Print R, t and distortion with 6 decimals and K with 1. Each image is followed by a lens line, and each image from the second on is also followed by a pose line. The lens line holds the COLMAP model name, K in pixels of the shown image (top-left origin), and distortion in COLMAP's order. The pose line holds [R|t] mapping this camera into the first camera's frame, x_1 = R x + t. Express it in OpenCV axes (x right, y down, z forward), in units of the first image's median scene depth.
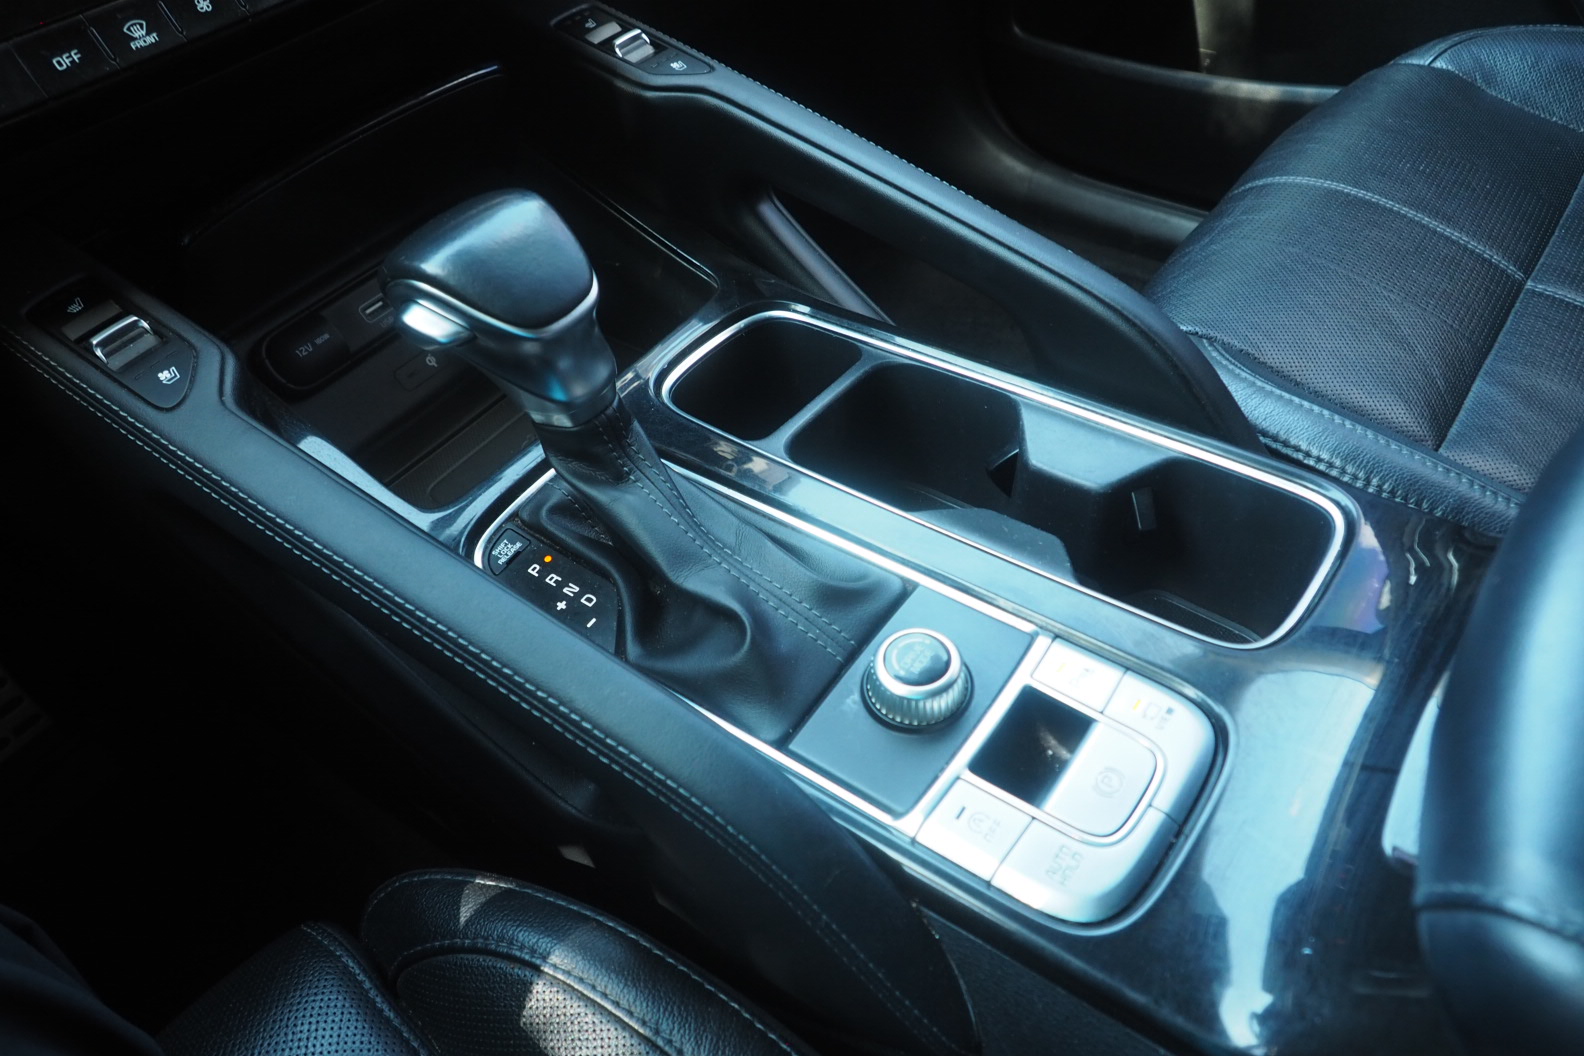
lens RADIAL K [[1141.4, 0, 798.6], [0, 1141.4, 531.0], [0, 0, 1]] dist [-0.025871, 0.012463]
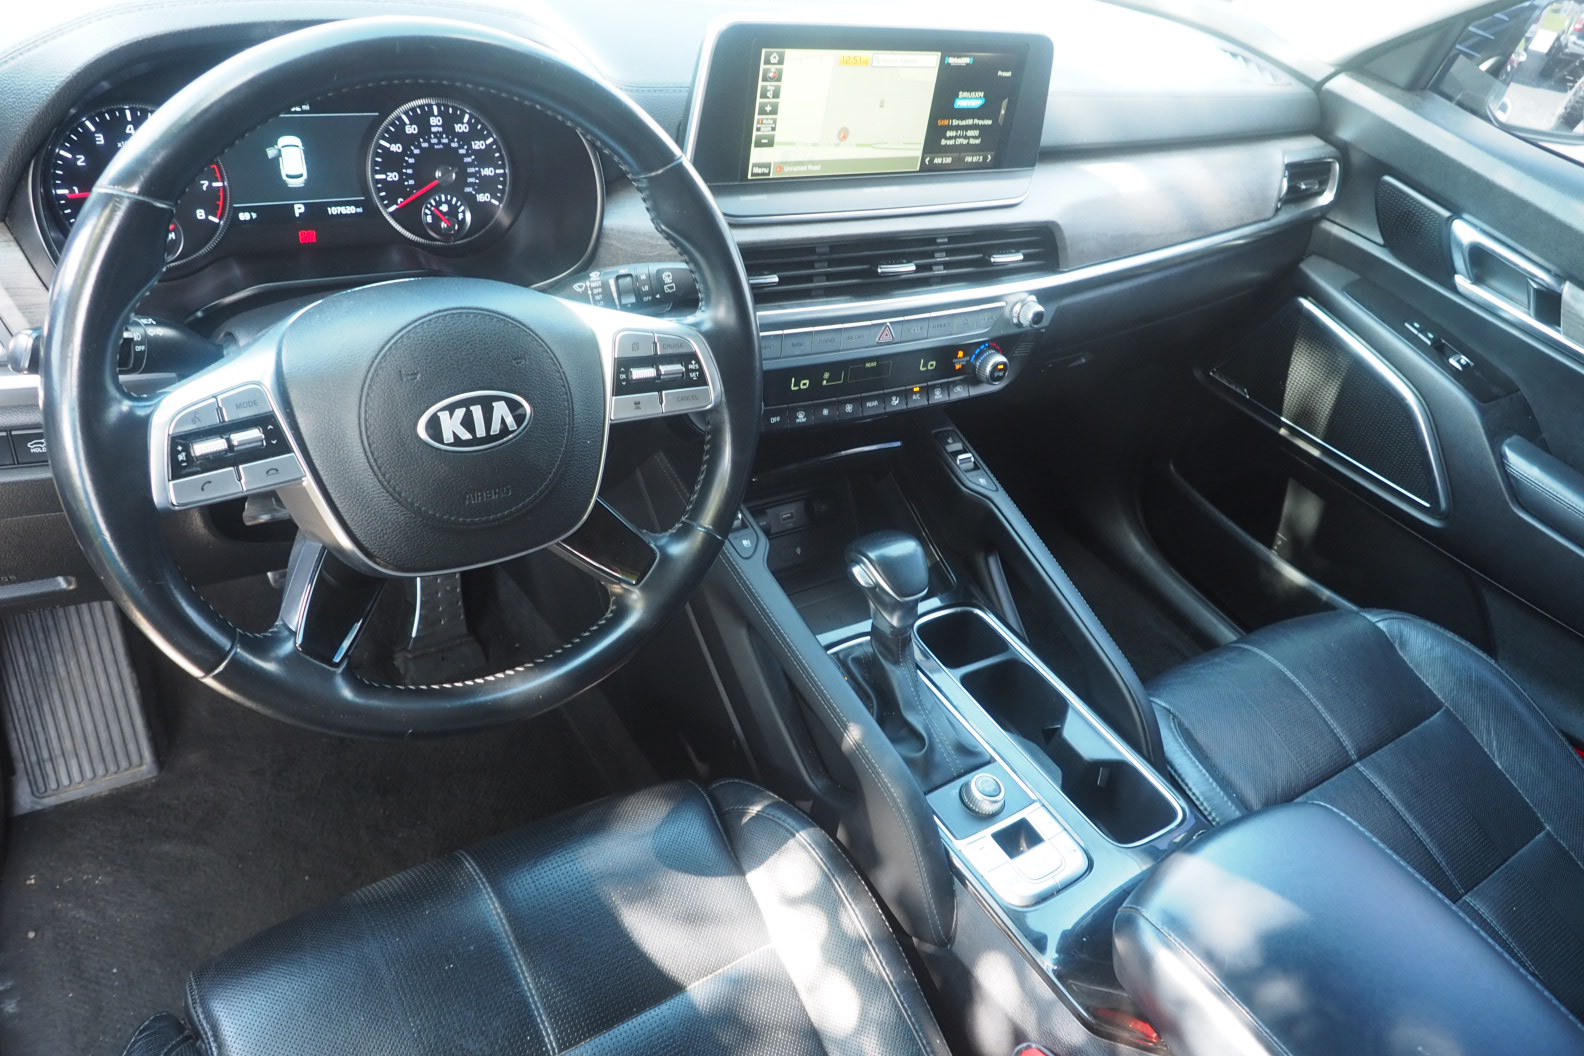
lens RADIAL K [[1141.4, 0, 793.1], [0, 1141.4, 526.0], [0, 0, 1]] dist [-0.025871, 0.012463]
pose [[0.902403, 0.422062, -0.086788, -0.218639], [-0.430211, 0.893835, -0.126401, 0.074341], [0.024225, 0.151402, 0.988175, -1.109704]]
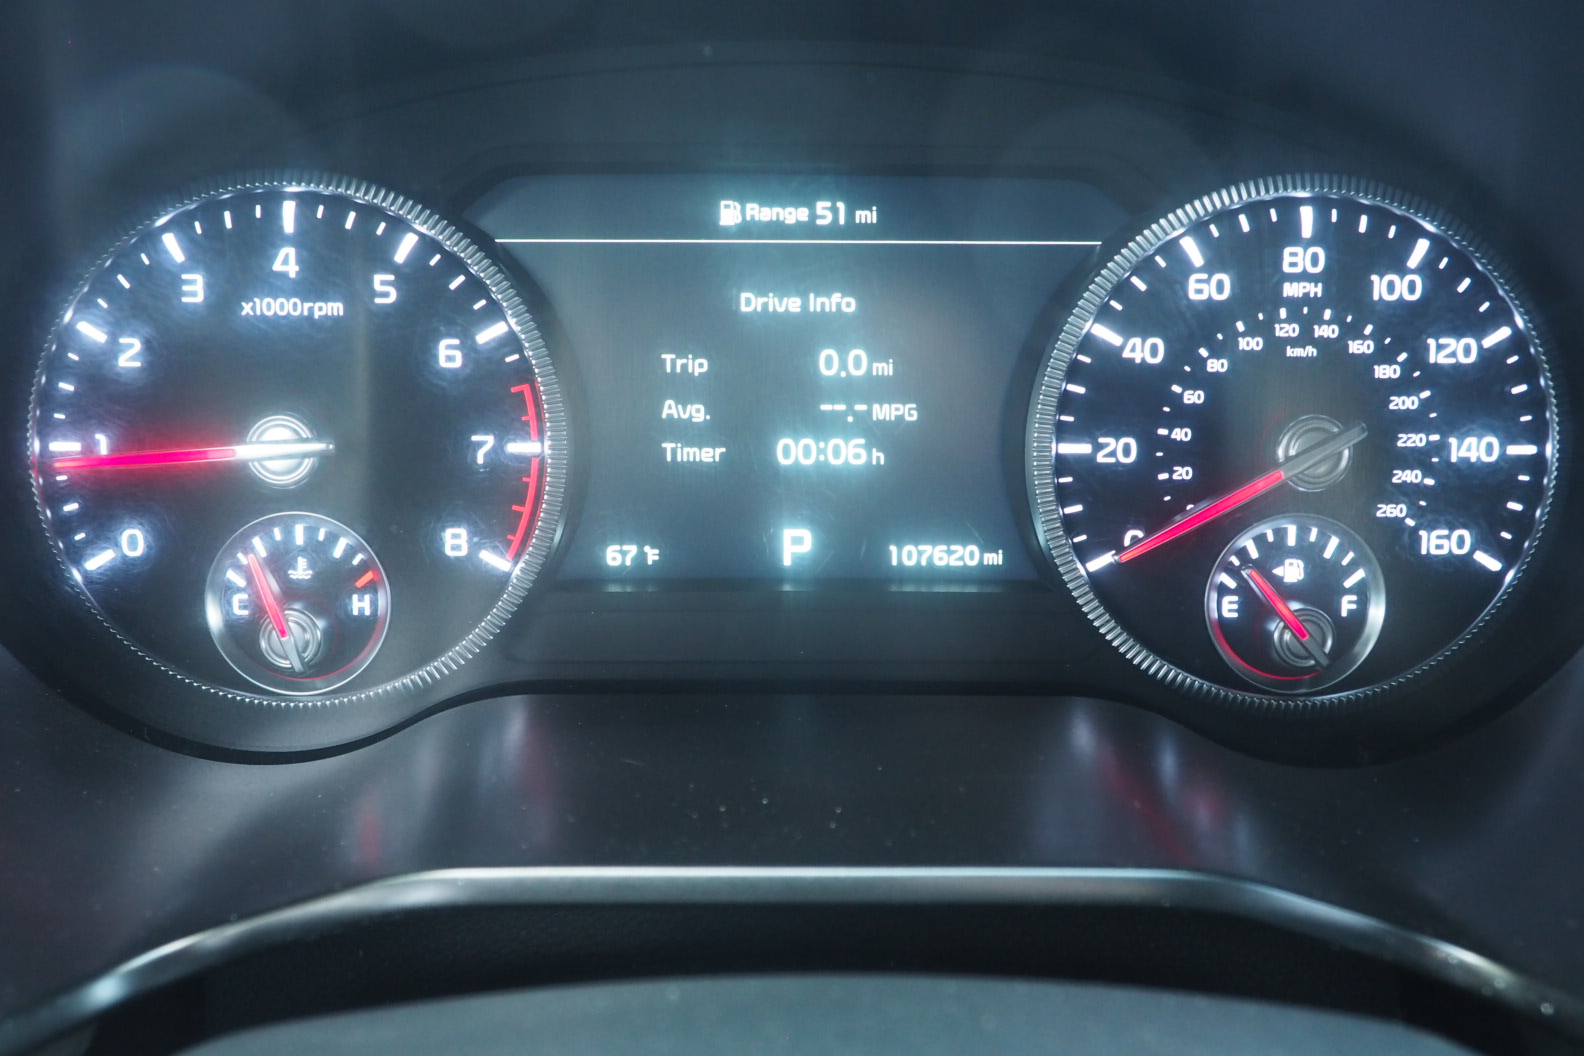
lens RADIAL K [[1343.7, 0, 778.2], [0, 1343.7, 524.5], [0, 0, 1]] dist [-0.015462, 0.001067]
pose [[0.609442, 0.422862, -0.670648, -0.822254], [-0.605625, 0.794203, -0.049587, -0.210478], [0.511662, 0.436381, 0.740117, -0.003901]]
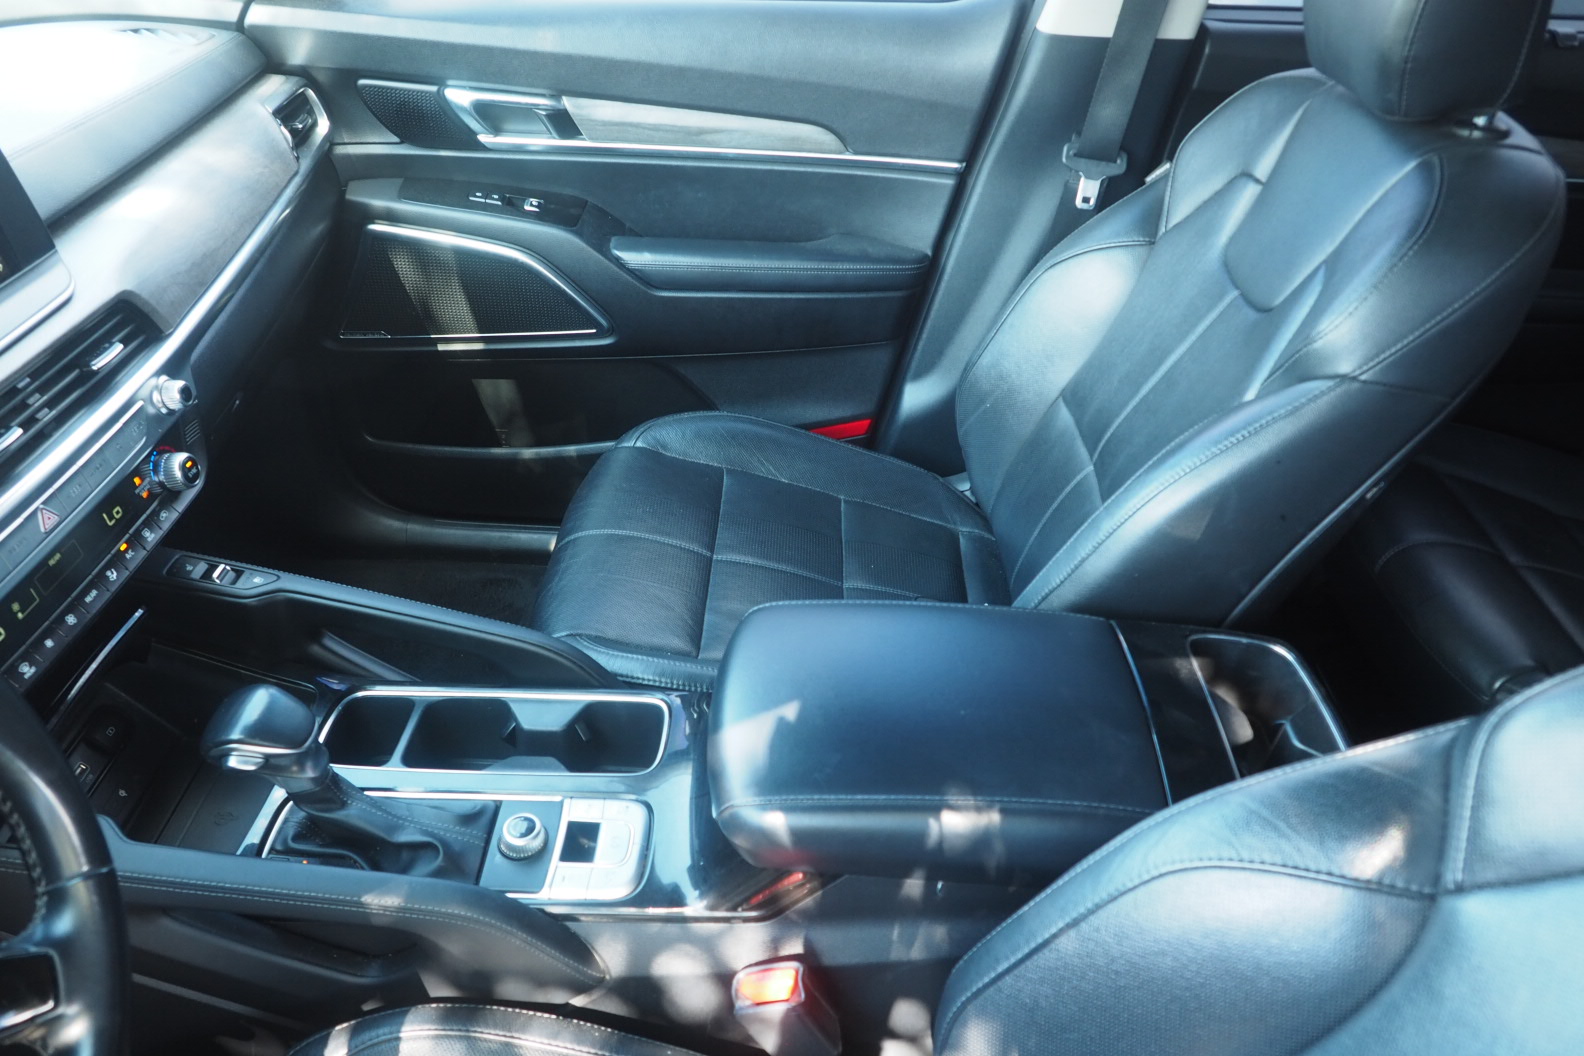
lens RADIAL K [[1141.4, 0, 792.5], [0, 1141.4, 529.6], [0, 0, 1]] dist [-0.025871, 0.012463]
pose [[0.809543, -0.243451, 0.534202, -0.387974], [0.344958, 0.933561, -0.097309, -0.025966], [-0.475020, 0.263052, 0.839738, -0.975371]]
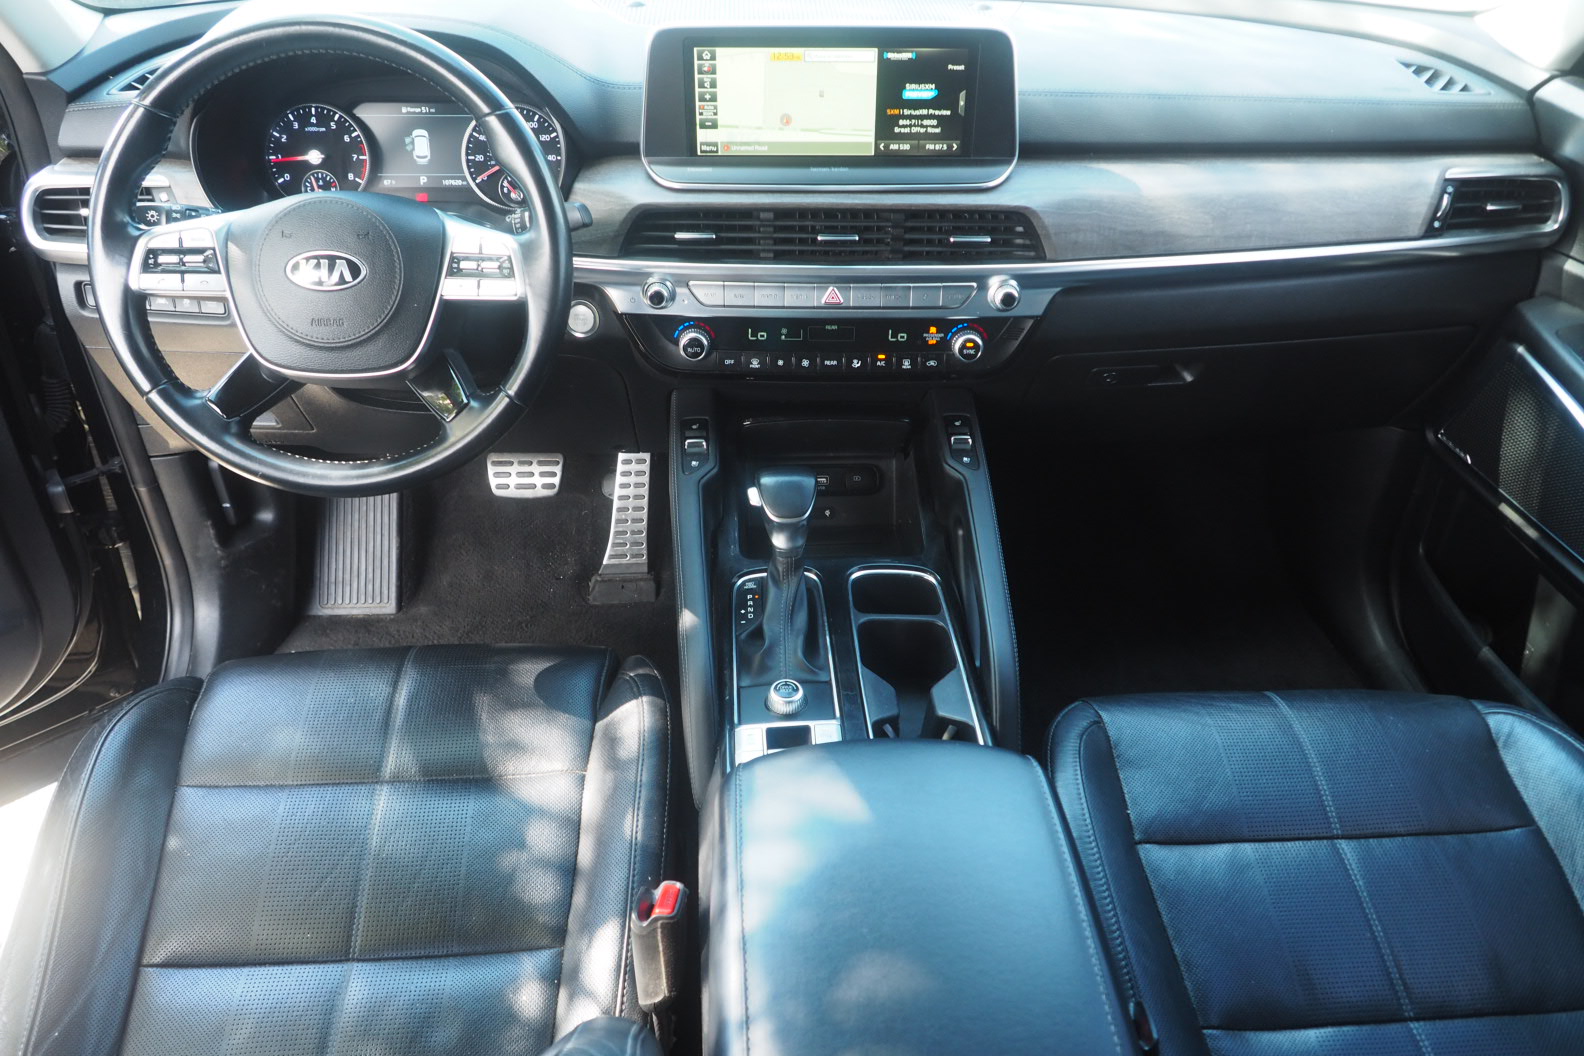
lens RADIAL K [[1141.4, 0, 795.4], [0, 1141.4, 522.9], [0, 0, 1]] dist [-0.025871, 0.012463]
pose [[0.640952, 0.519127, -0.565409, 1.037602], [-0.598936, 0.798935, 0.054578, -0.260417], [0.480058, 0.303662, 0.823003, -0.945443]]
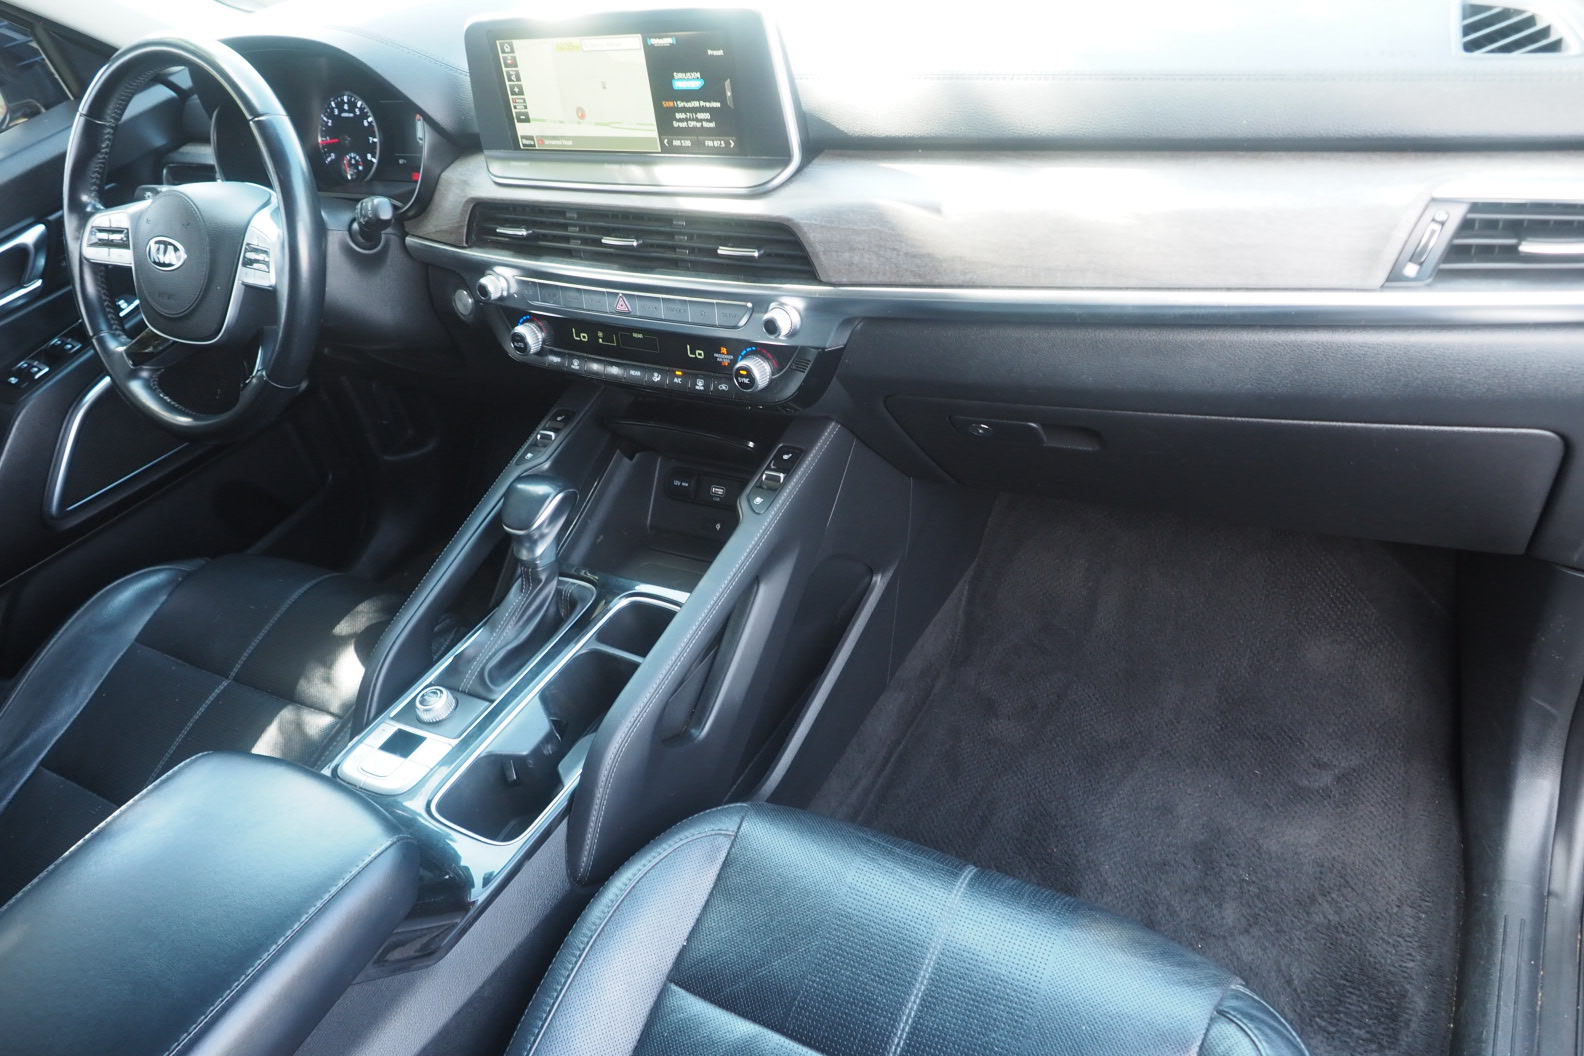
lens RADIAL K [[1141.4, 0, 796.1], [0, 1141.4, 524.1], [0, 0, 1]] dist [-0.025871, 0.012463]
pose [[0.147933, 0.638237, -0.755493, 1.460660], [-0.591663, 0.669234, 0.449512, -1.371548], [0.792496, 0.380500, 0.476623, 0.185171]]
